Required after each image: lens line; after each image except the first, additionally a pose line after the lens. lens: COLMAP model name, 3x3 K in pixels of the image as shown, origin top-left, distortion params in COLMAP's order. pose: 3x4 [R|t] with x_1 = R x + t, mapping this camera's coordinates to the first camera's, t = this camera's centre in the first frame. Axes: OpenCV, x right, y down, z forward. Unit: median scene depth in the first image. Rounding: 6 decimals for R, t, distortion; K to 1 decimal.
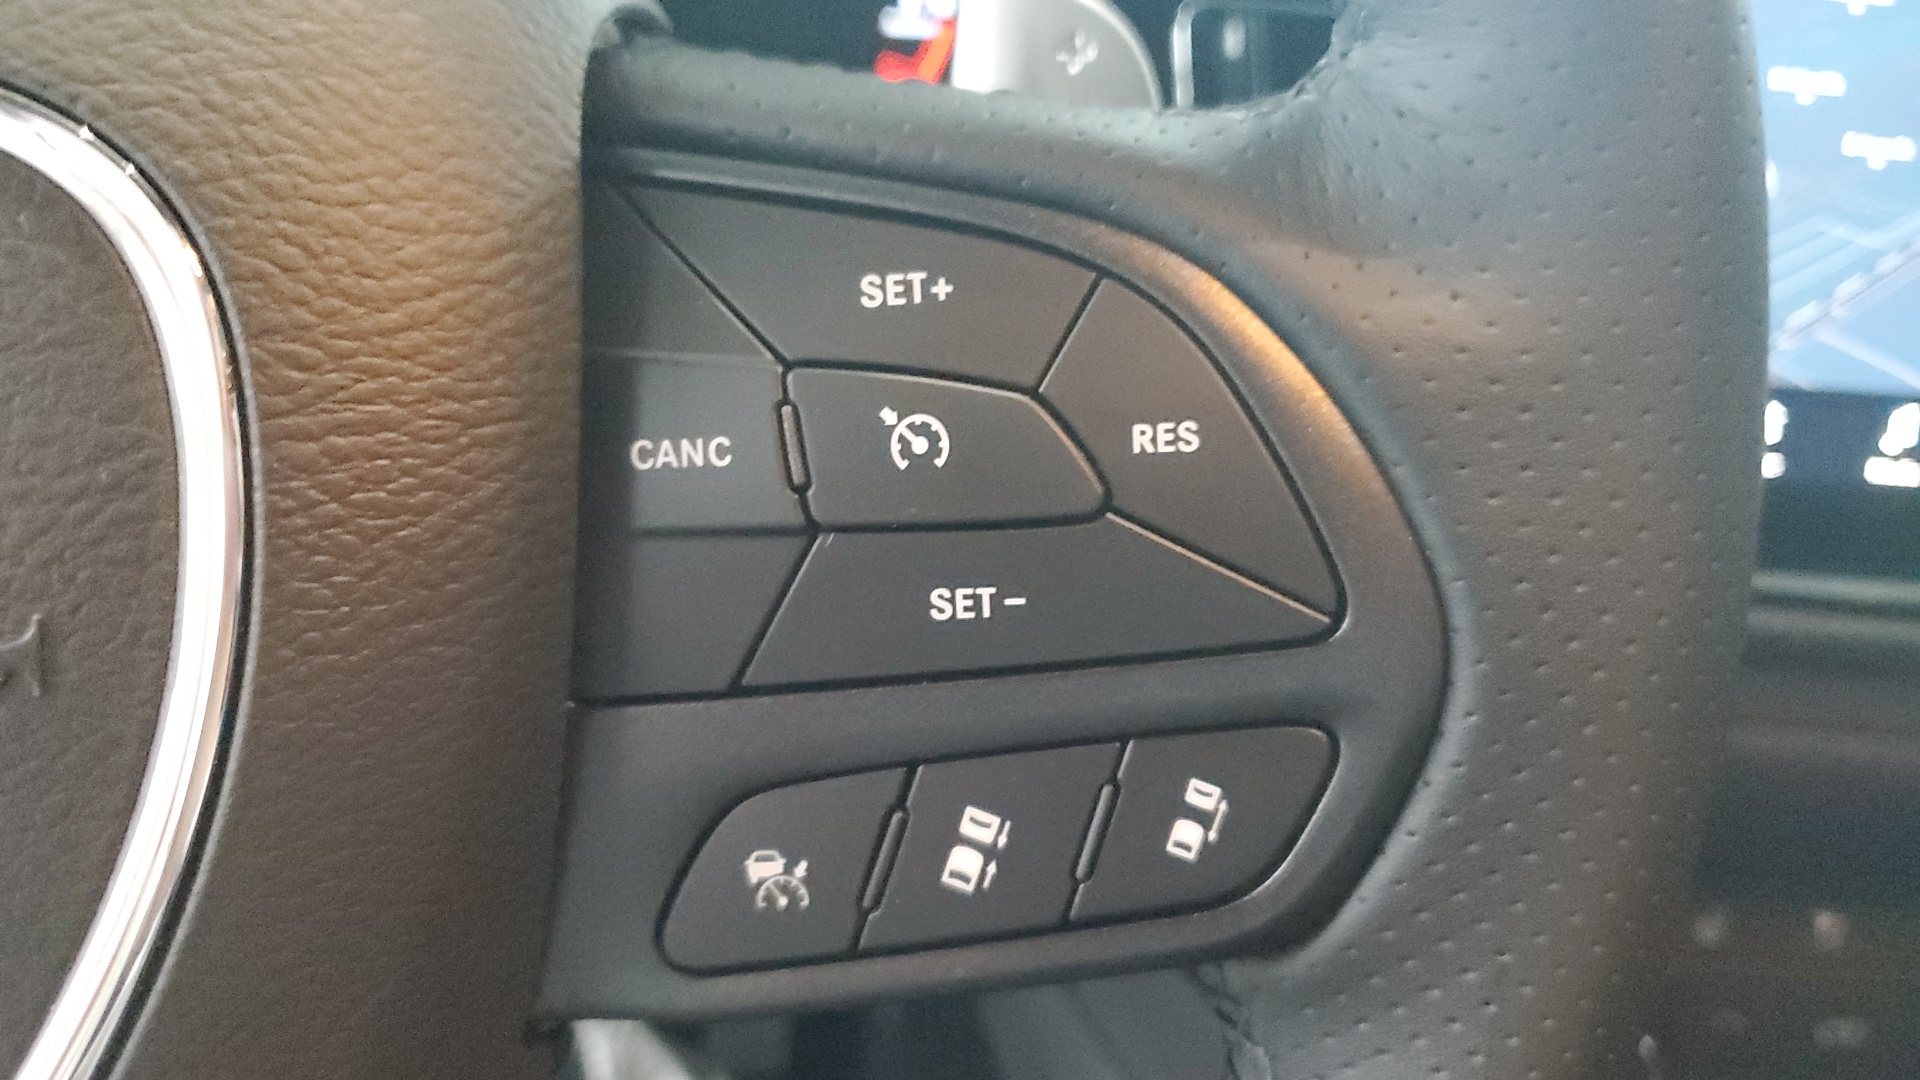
lens RADIAL K [[1487.0, 0, 959.2], [0, 1487.0, 549.4], [0, 0, 1]] dist [0.032453, -0.042983]
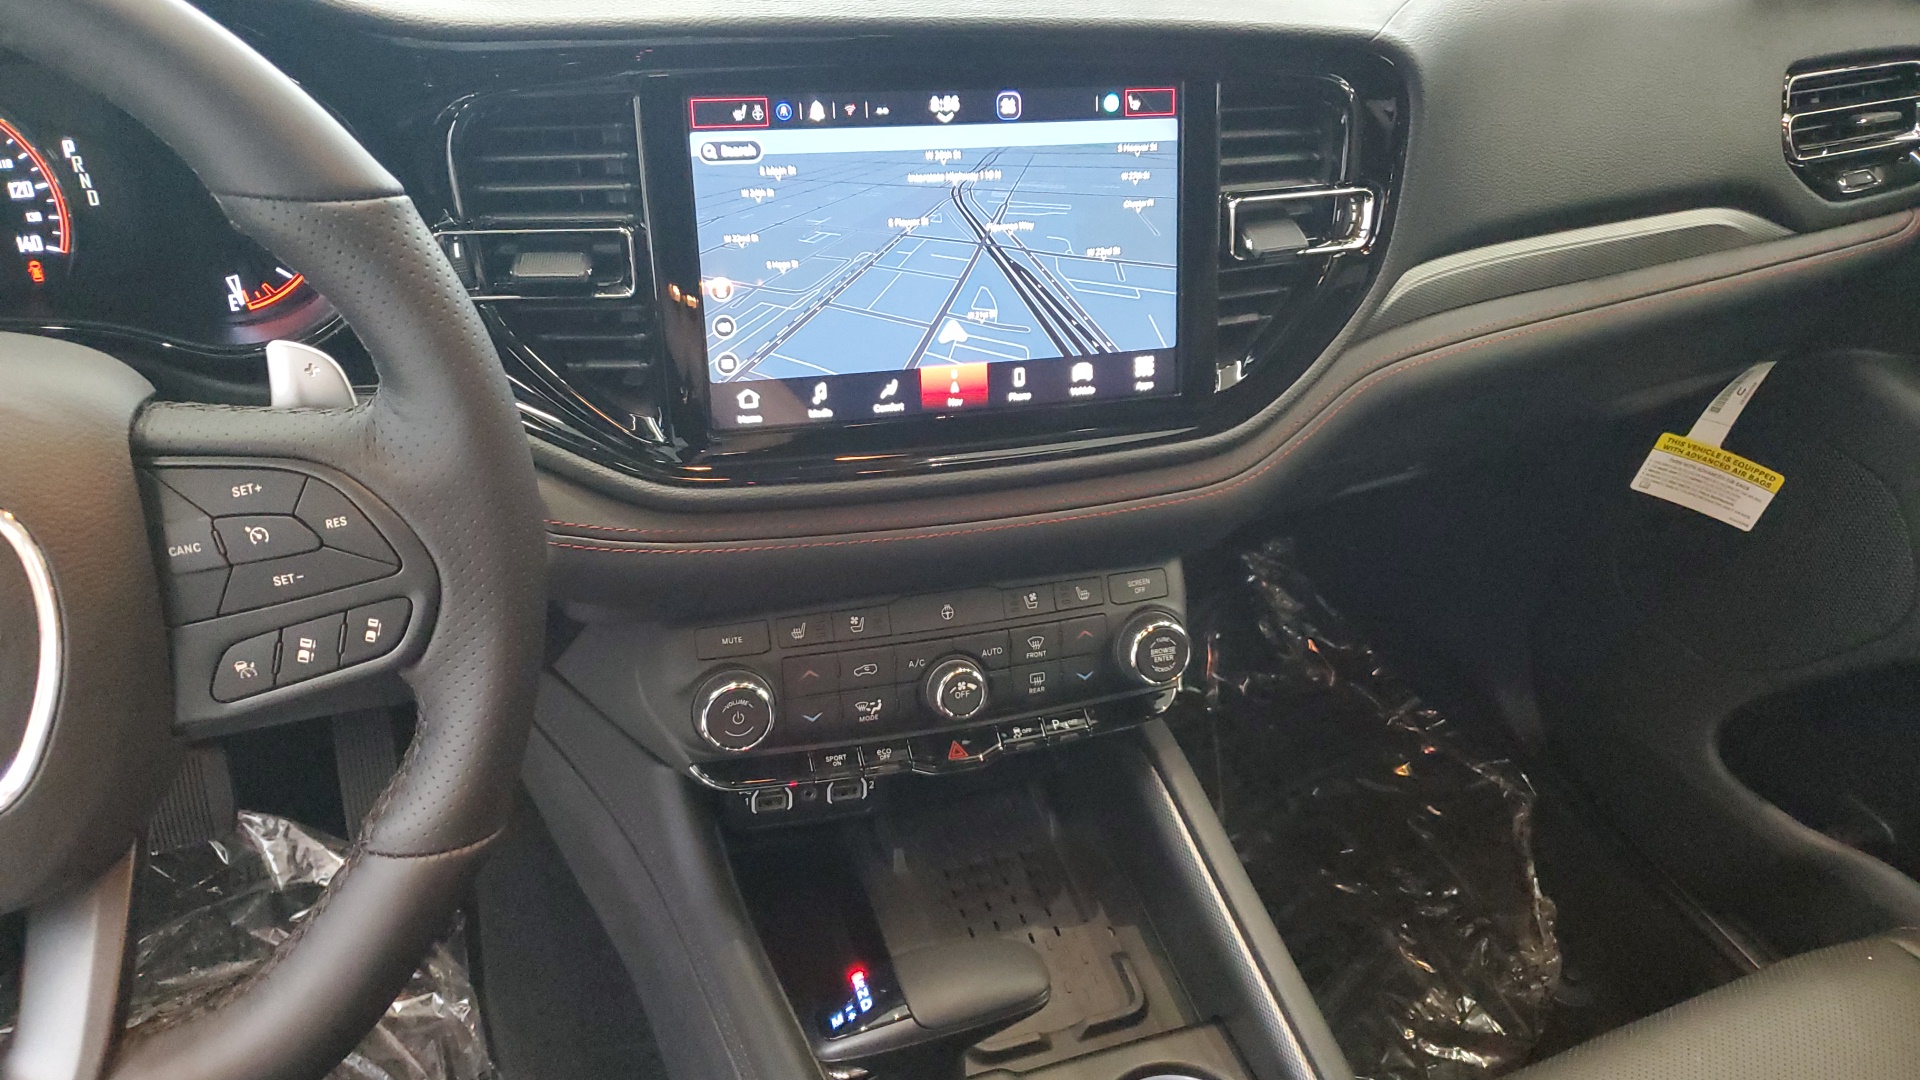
lens RADIAL K [[1487.0, 0, 954.2], [0, 1487.0, 597.3], [0, 0, 1]] dist [0.032453, -0.042983]
pose [[0.966393, -0.163949, 0.198001, 0.787988], [0.129367, 0.975755, 0.176538, -0.324181], [-0.222144, -0.144990, 0.964173, -2.591519]]
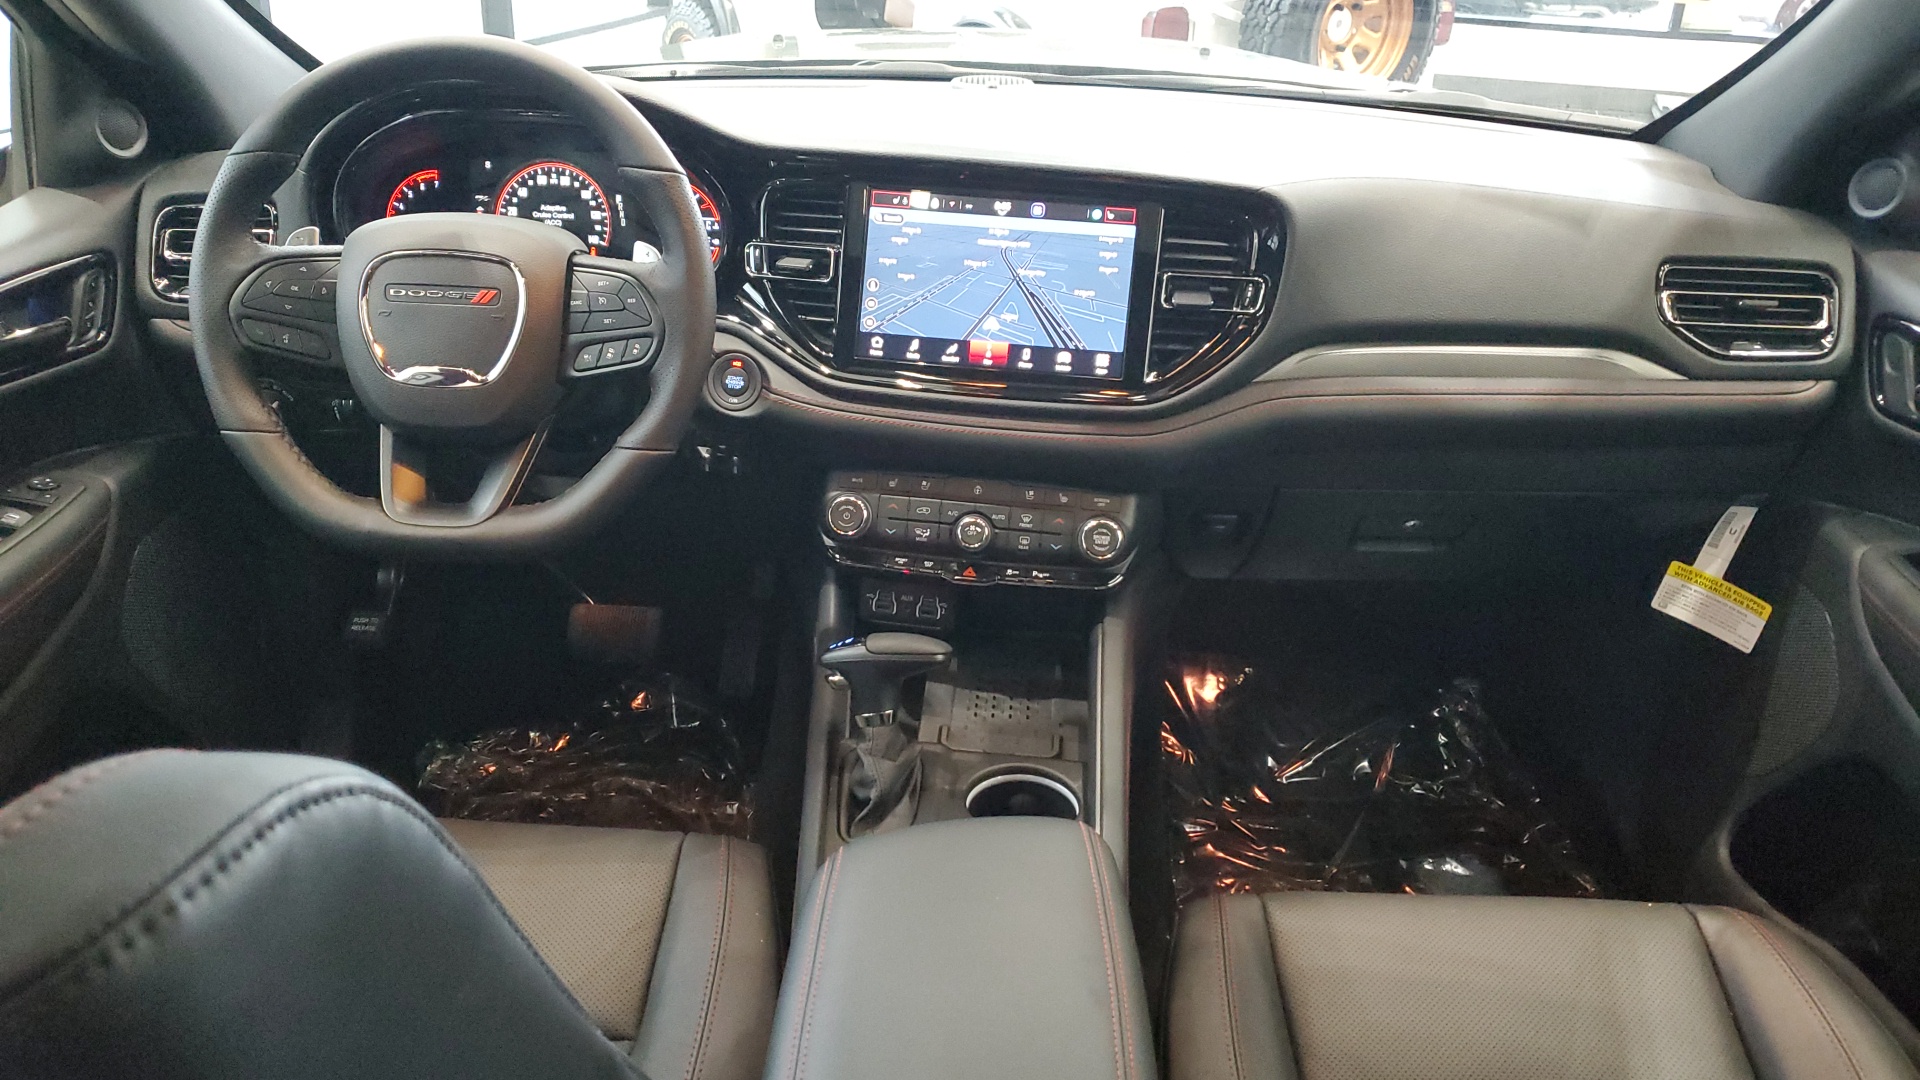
lens RADIAL K [[1487.0, 0, 952.1], [0, 1487.0, 576.0], [0, 0, 1]] dist [0.032453, -0.042983]
pose [[0.981883, 0.033331, -0.186533, 3.445162], [-0.048091, 0.996010, -0.075173, 1.944447], [0.183283, 0.082781, 0.979569, -6.592110]]
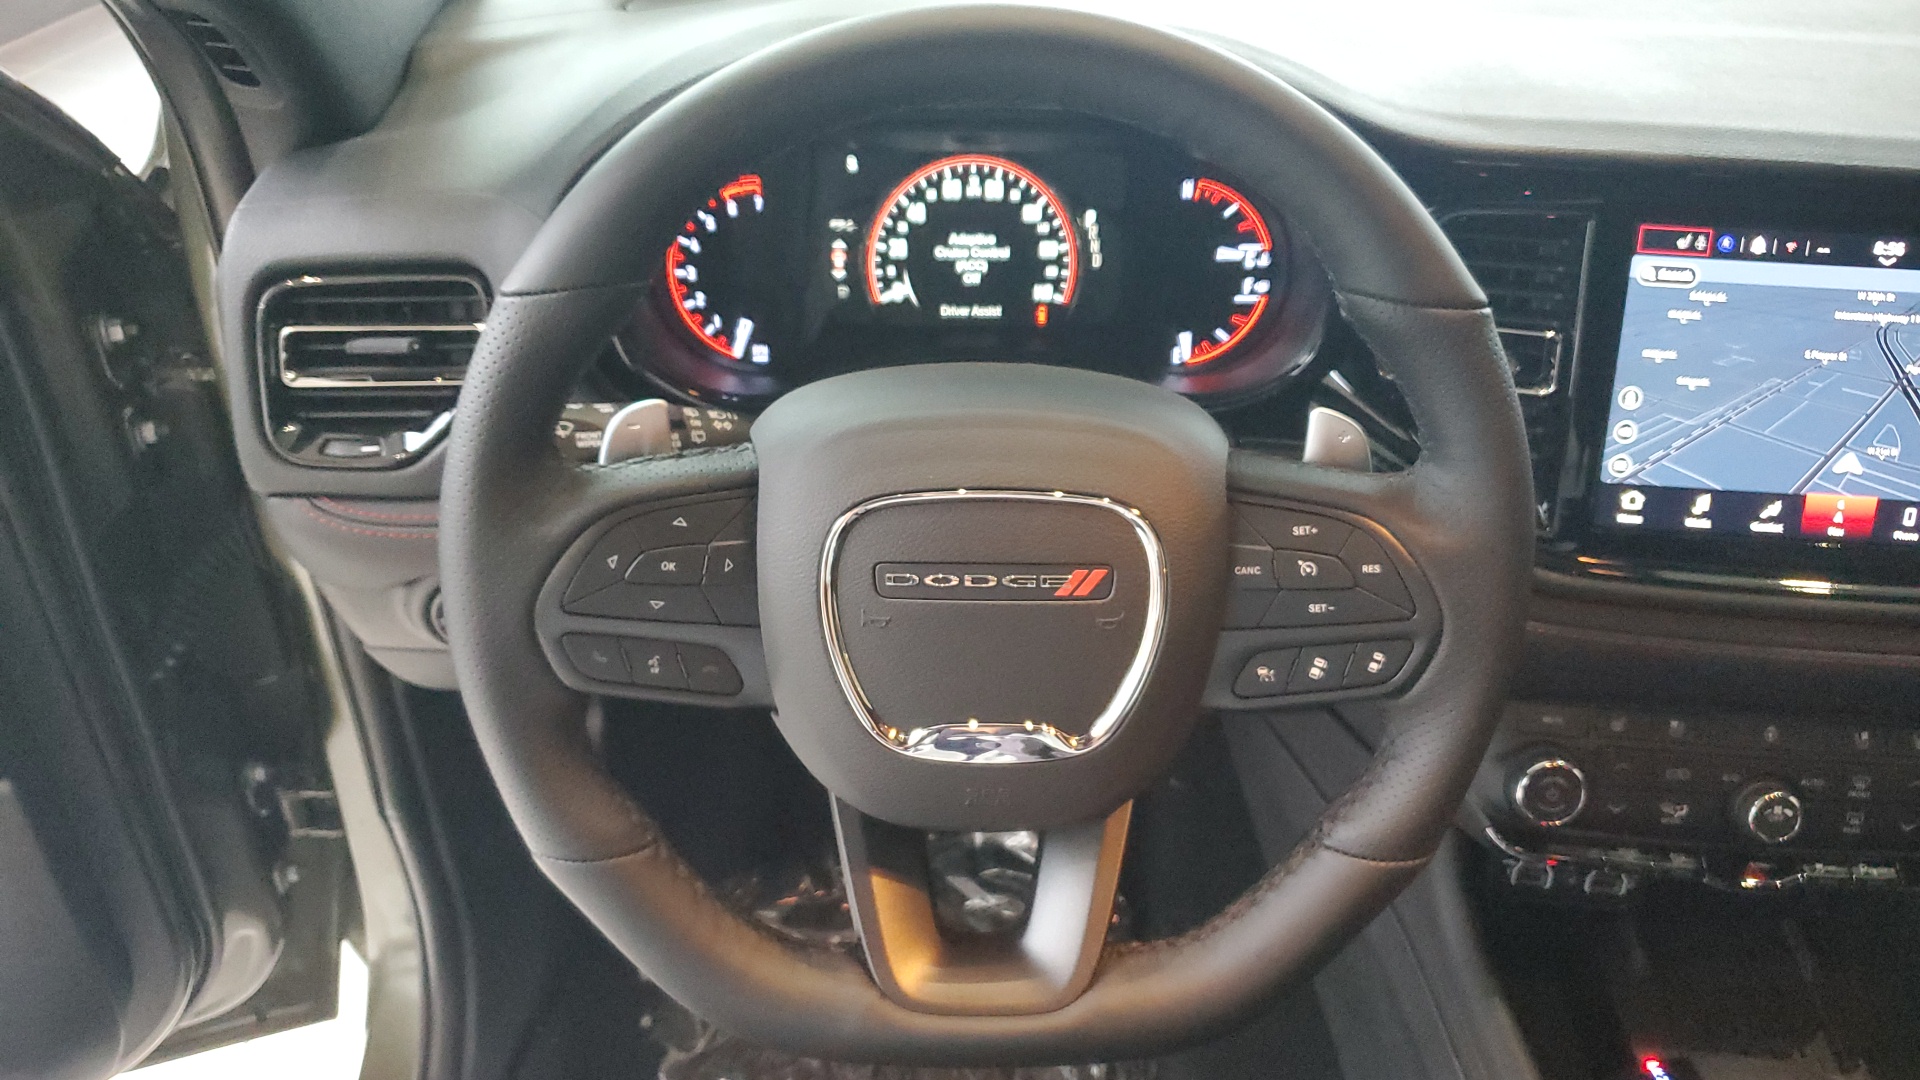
lens RADIAL K [[1487.0, 0, 951.8], [0, 1487.0, 531.4], [0, 0, 1]] dist [0.032453, -0.042983]
pose [[0.992551, 0.013539, -0.121076, -0.493322], [-0.003252, 0.996396, 0.084757, -0.506336], [0.121788, -0.083732, 0.989018, -3.077862]]
